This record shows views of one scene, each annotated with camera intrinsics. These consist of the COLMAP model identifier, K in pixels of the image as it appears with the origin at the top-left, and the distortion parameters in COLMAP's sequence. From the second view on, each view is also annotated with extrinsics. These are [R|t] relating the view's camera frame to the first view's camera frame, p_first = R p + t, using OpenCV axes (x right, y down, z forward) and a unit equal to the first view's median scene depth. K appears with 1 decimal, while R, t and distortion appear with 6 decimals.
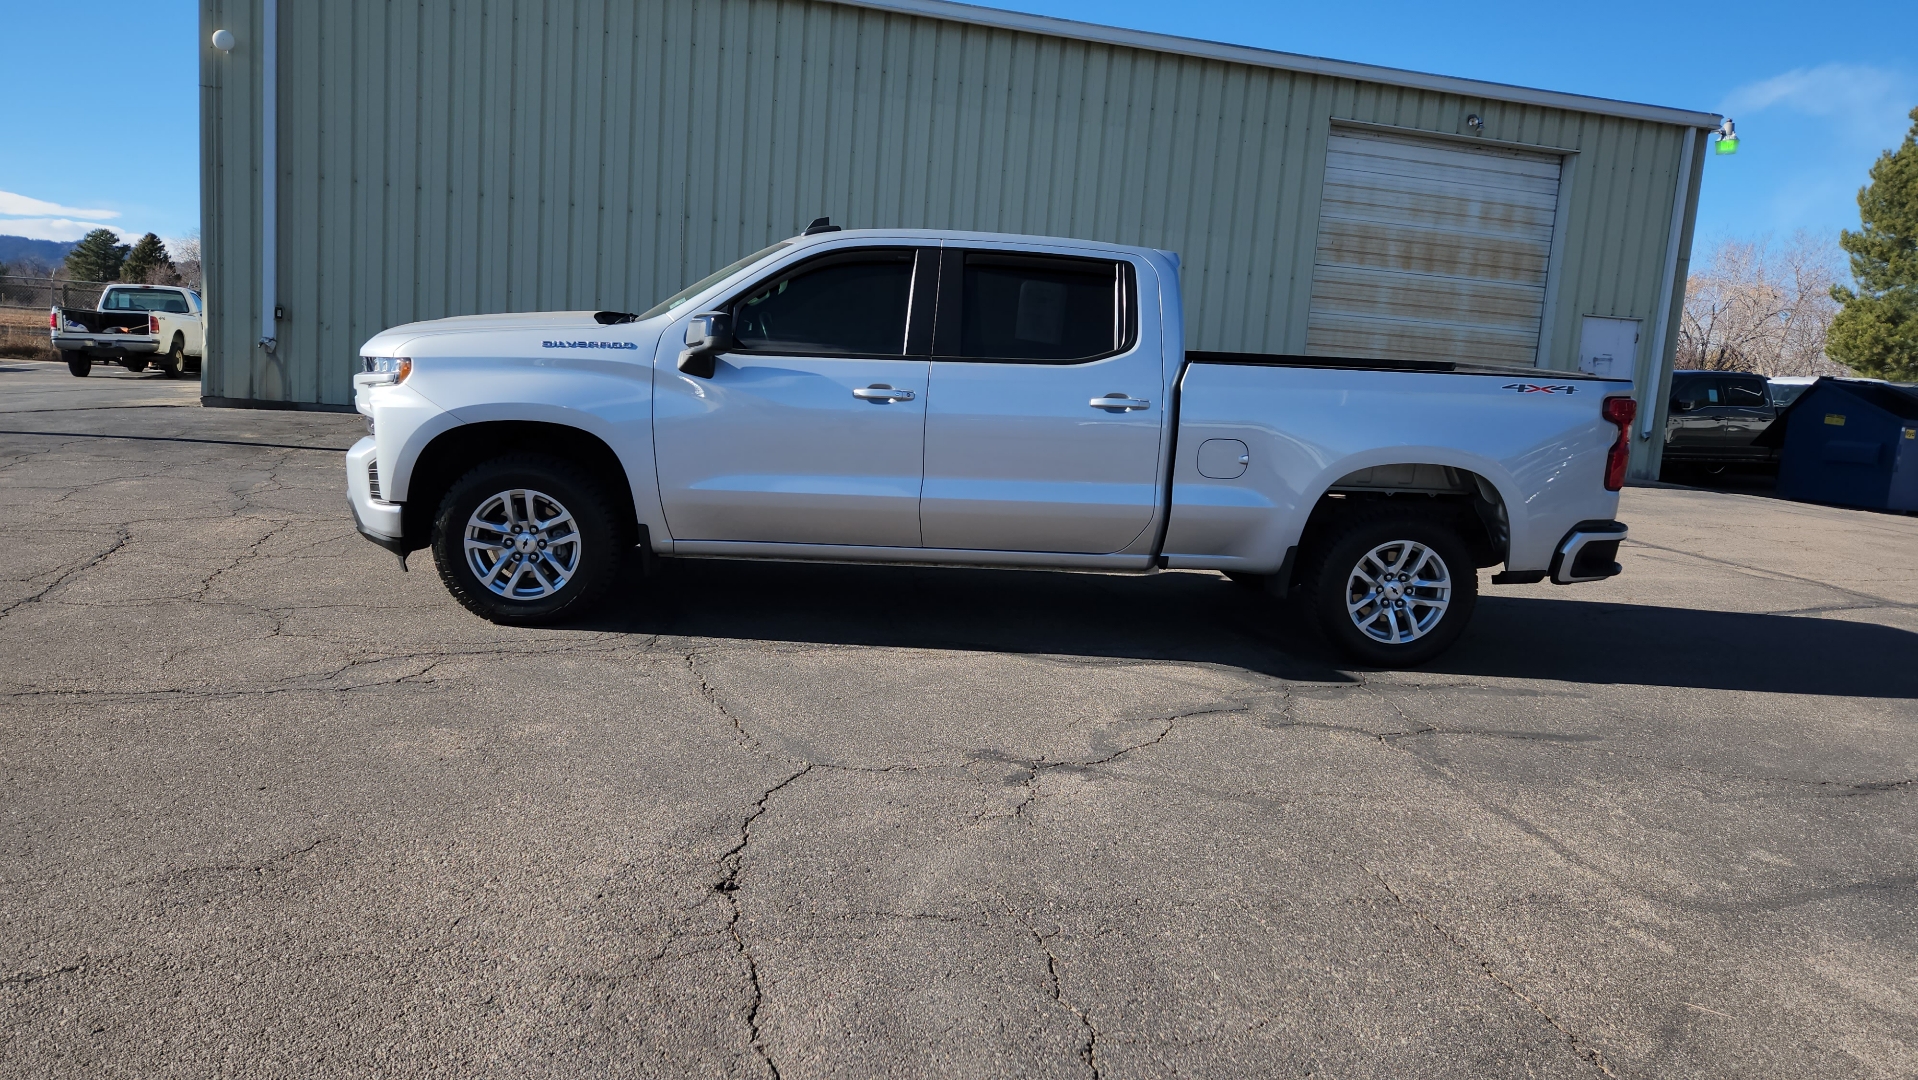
lens RADIAL K [[1270.5, 0, 950.8], [0, 1270.5, 548.8], [0, 0, 1]] dist [0.072504, -0.057736]
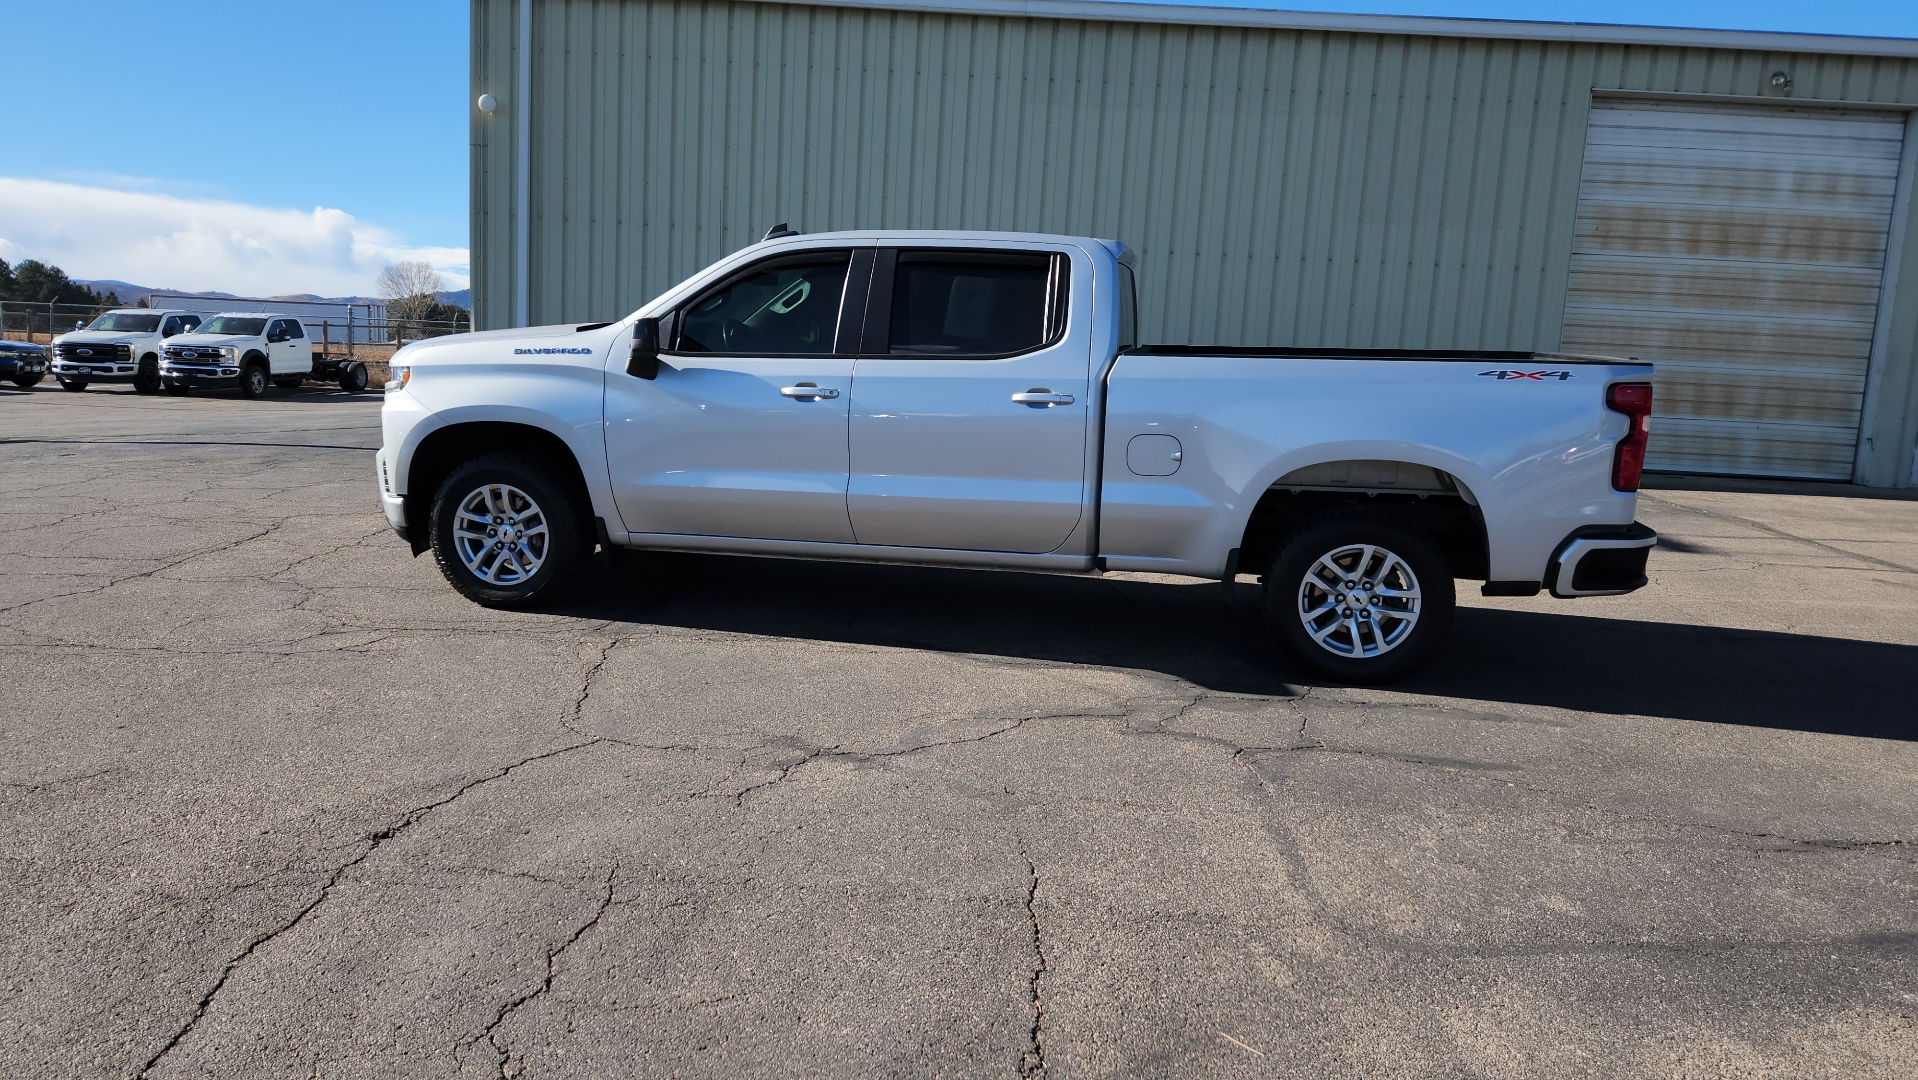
lens RADIAL K [[1270.5, 0, 952.3], [0, 1270.5, 565.2], [0, 0, 1]] dist [0.067418, -0.046953]
pose [[0.962647, 0.019991, -0.270019, 0.322168], [-0.020876, 0.999782, -0.000407, 0.014817], [0.269952, 0.006029, 0.962855, 0.044484]]
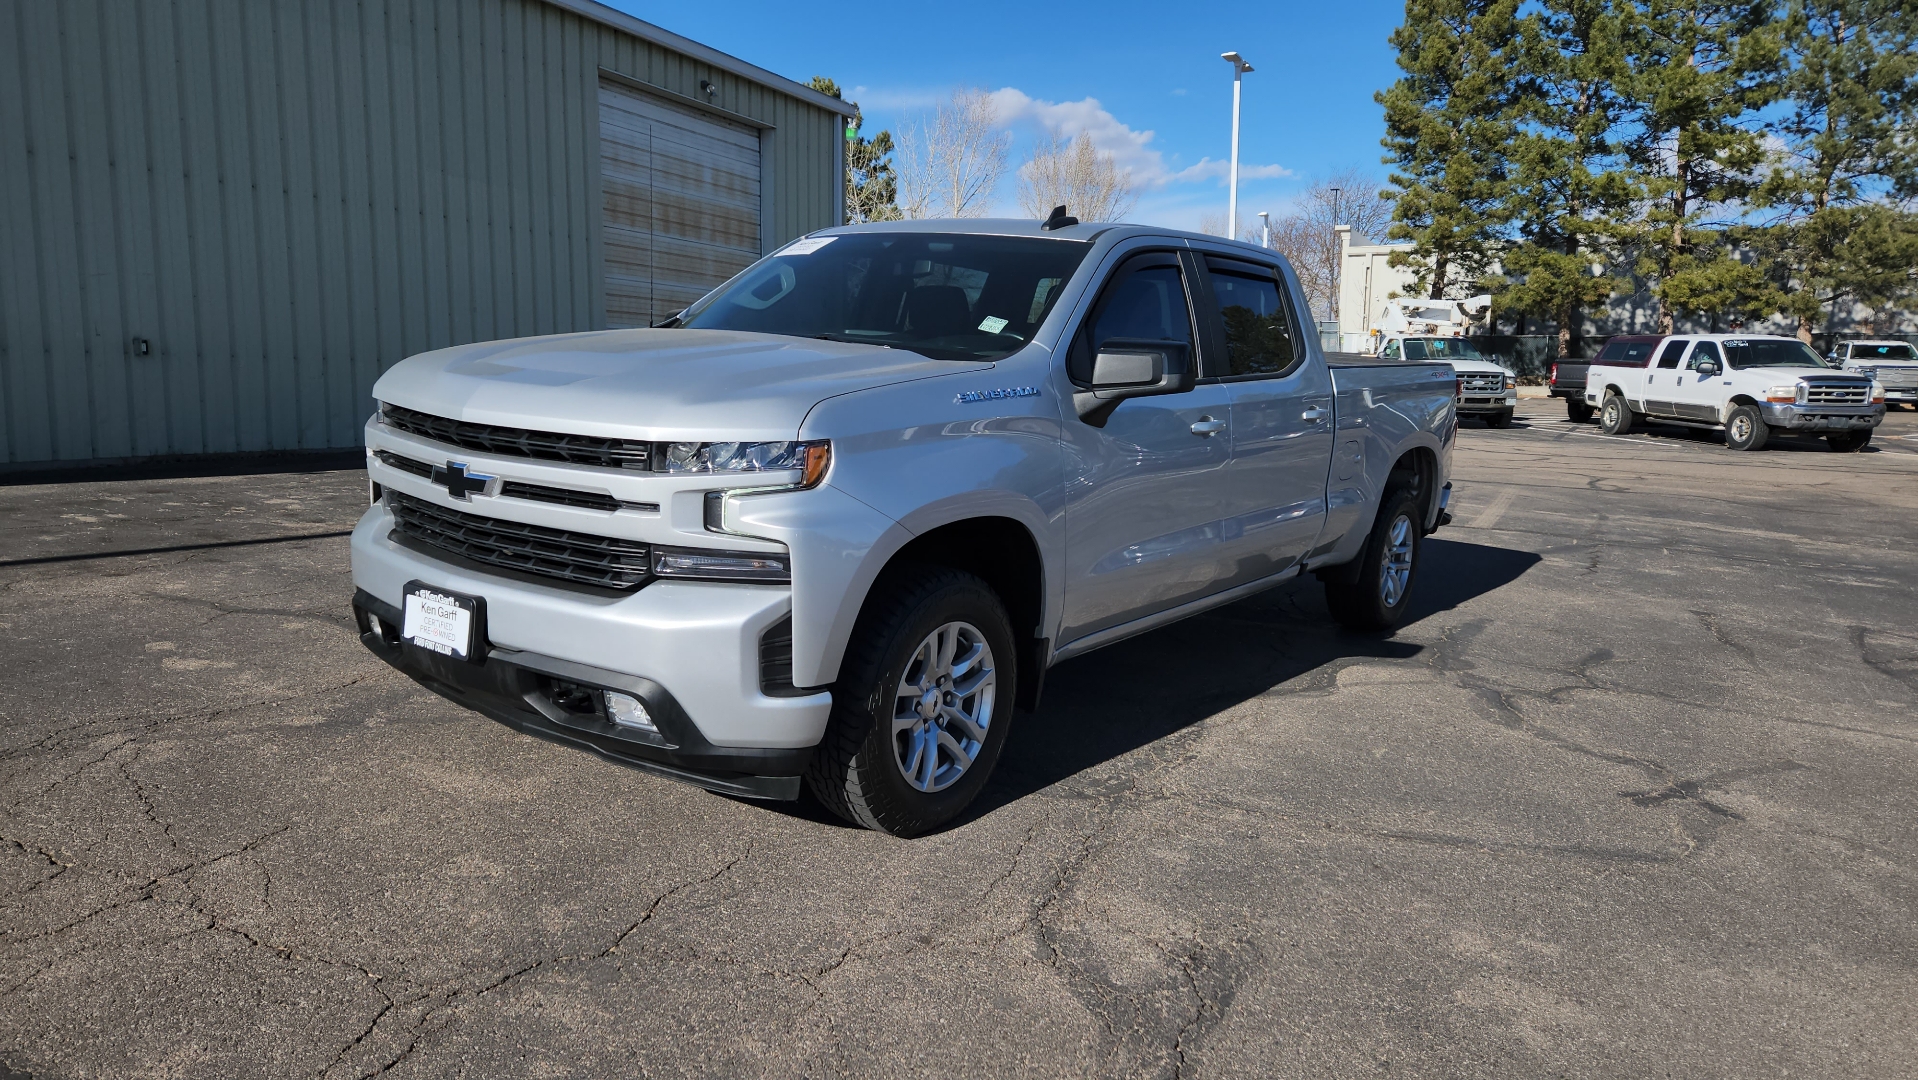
lens RADIAL K [[1282.2, 0, 924.5], [0, 1282.2, 545.4], [0, 0, 1]] dist [0.081304, -0.069378]
pose [[0.673665, -0.152167, 0.723202, -0.768782], [0.123798, 0.987981, 0.092560, -0.139929], [-0.728594, 0.027177, 0.684406, 0.535301]]
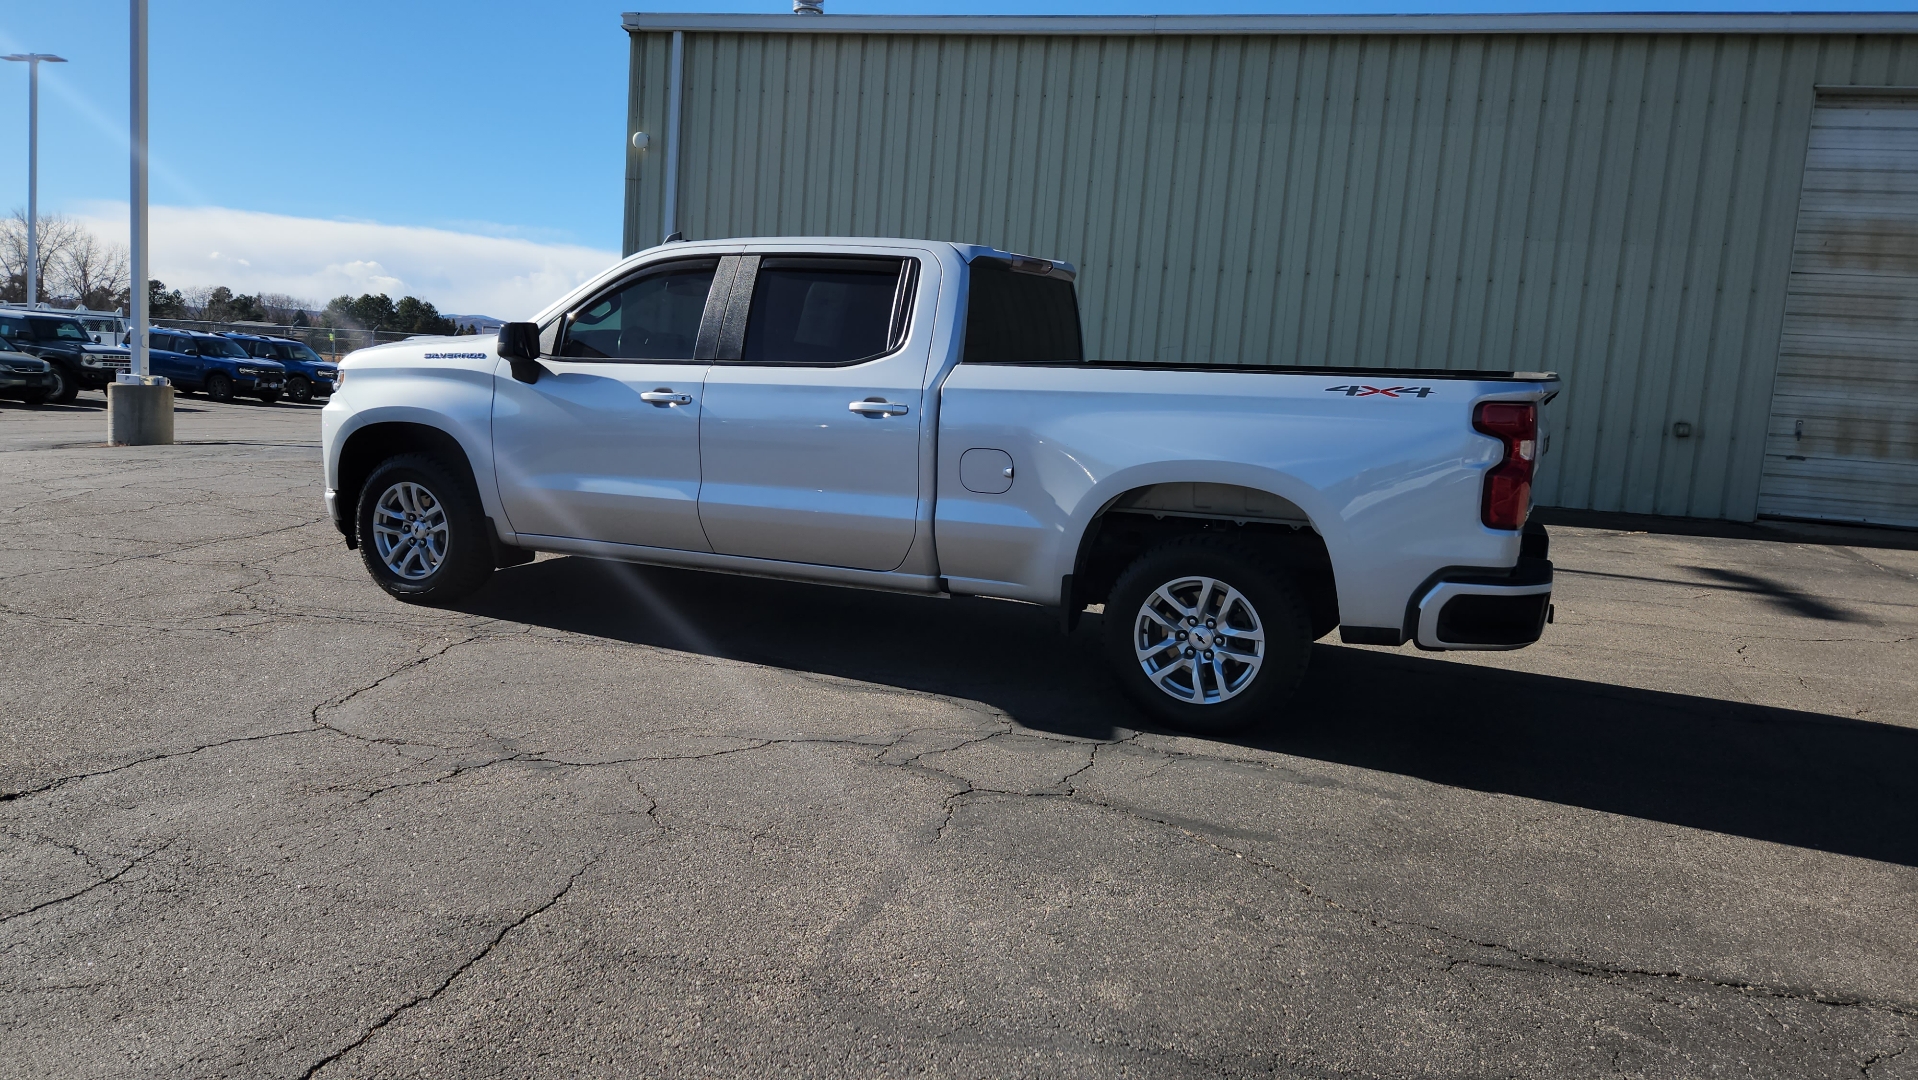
lens RADIAL K [[1277.4, 0, 933.3], [0, 1277.4, 532.5], [0, 0, 1]] dist [0.074178, -0.056340]
pose [[0.877001, 0.044087, -0.478461, 0.601047], [-0.072147, 0.996575, -0.040416, 0.010891], [0.475041, 0.069964, 0.877178, 0.201777]]
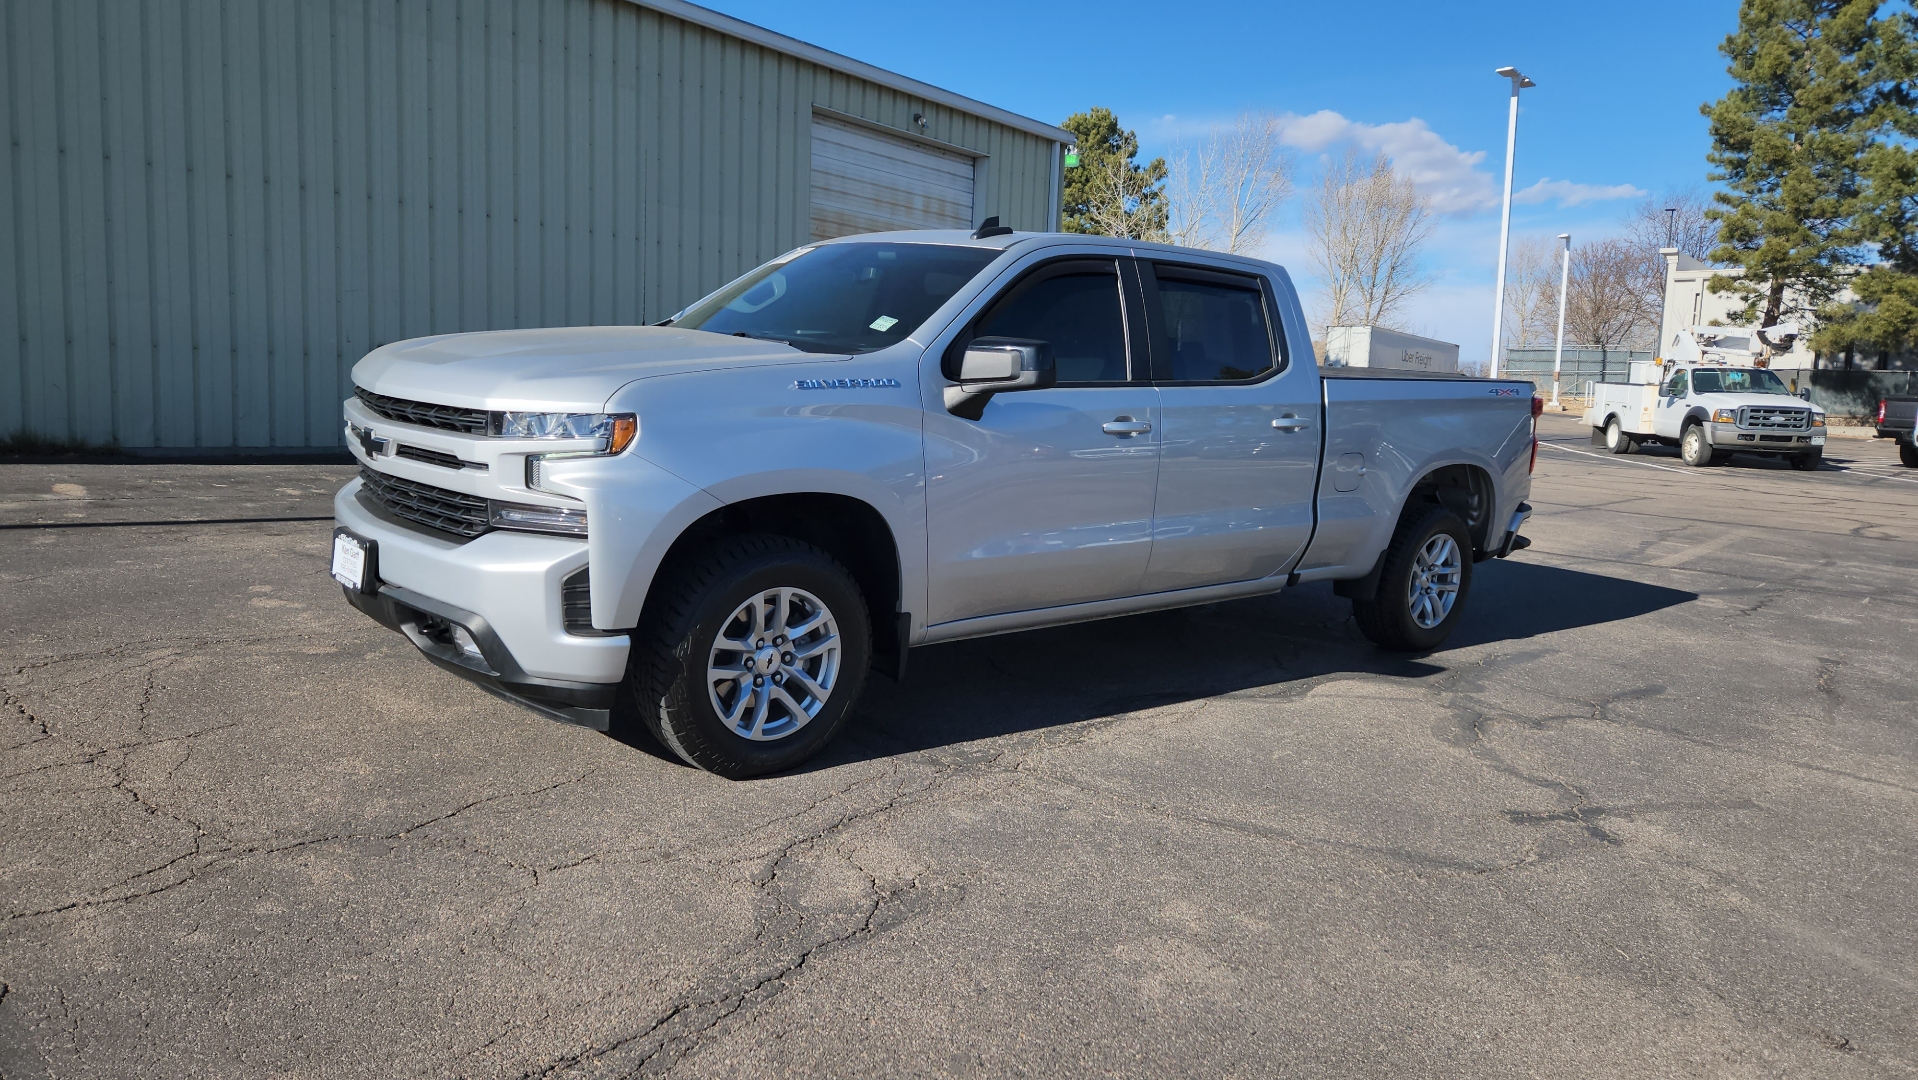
lens RADIAL K [[1277.4, 0, 933.3], [0, 1277.4, 532.5], [0, 0, 1]] dist [0.074178, -0.056340]
pose [[0.818546, -0.098232, 0.565980, -0.634124], [0.091583, 0.994984, 0.040239, -0.093117], [-0.567094, 0.018897, 0.823436, 0.342676]]
